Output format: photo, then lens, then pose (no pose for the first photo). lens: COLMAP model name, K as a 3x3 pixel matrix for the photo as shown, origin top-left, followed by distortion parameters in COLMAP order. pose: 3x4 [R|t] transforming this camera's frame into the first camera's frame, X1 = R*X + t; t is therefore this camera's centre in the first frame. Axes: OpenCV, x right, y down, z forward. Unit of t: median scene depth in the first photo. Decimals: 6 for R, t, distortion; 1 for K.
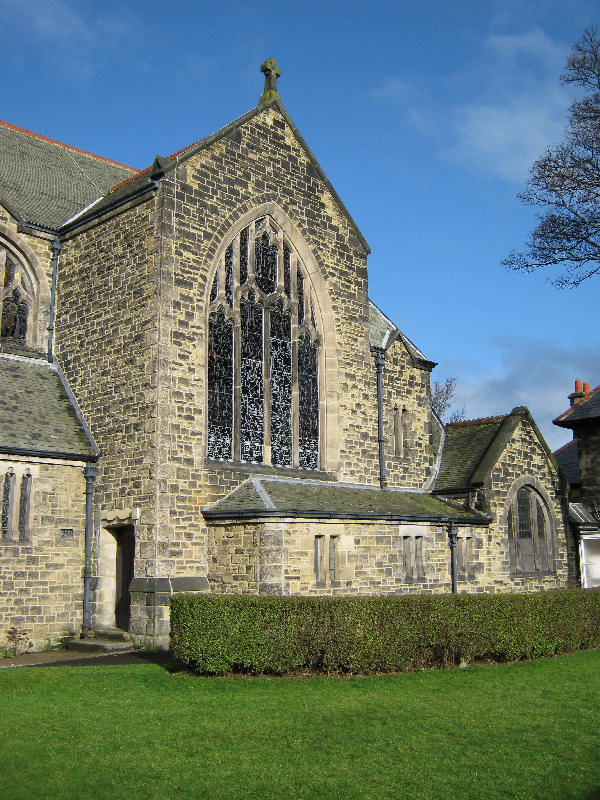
lens RADIAL K [[871.6, 0, 300.0], [0, 871.6, 400.0], [0, 0, 1]] dist [-0.100430, 0.002940]
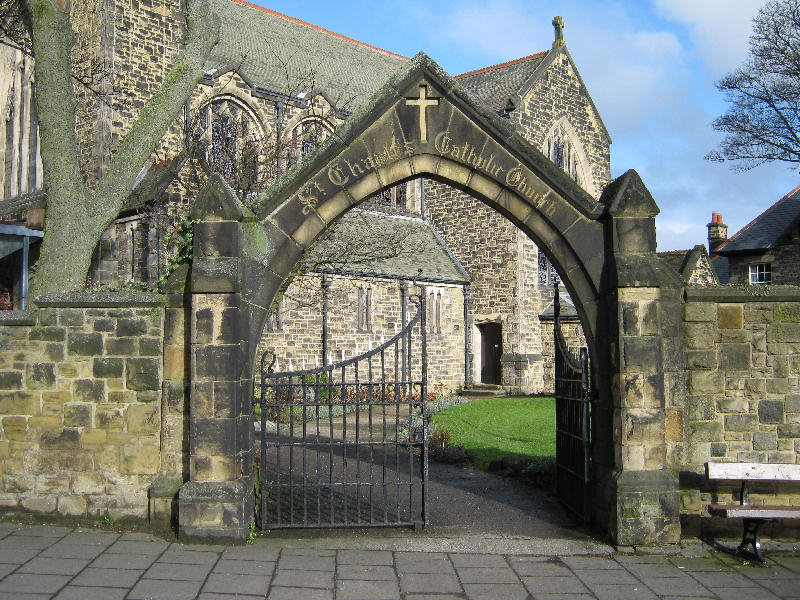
lens RADIAL K [[871.6, 0, 363.5], [0, 871.6, 303.0], [0, 0, 1]] dist [-0.100430, 0.002940]
pose [[0.999974, 0.006602, 0.002863, -0.386500], [-0.006923, 0.991121, 0.132785, -0.099439], [-0.001961, -0.132801, 0.991141, -0.568629]]
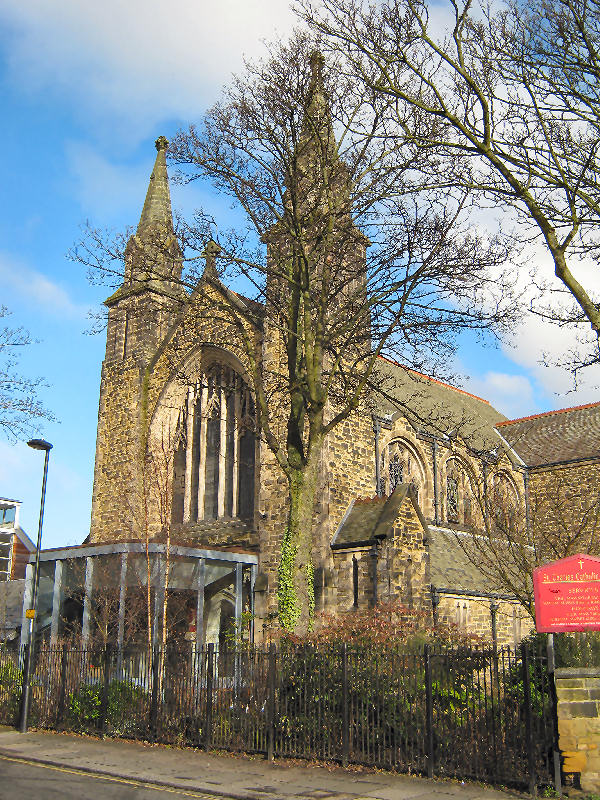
lens RADIAL K [[871.6, 0, 300.0], [0, 871.6, 400.0], [0, 0, 1]] dist [-0.100430, 0.002940]
pose [[0.998752, 0.028168, 0.041243, -0.799792], [-0.023684, 0.994143, -0.105447, -0.136395], [-0.043972, 0.104338, 0.993569, -0.705403]]
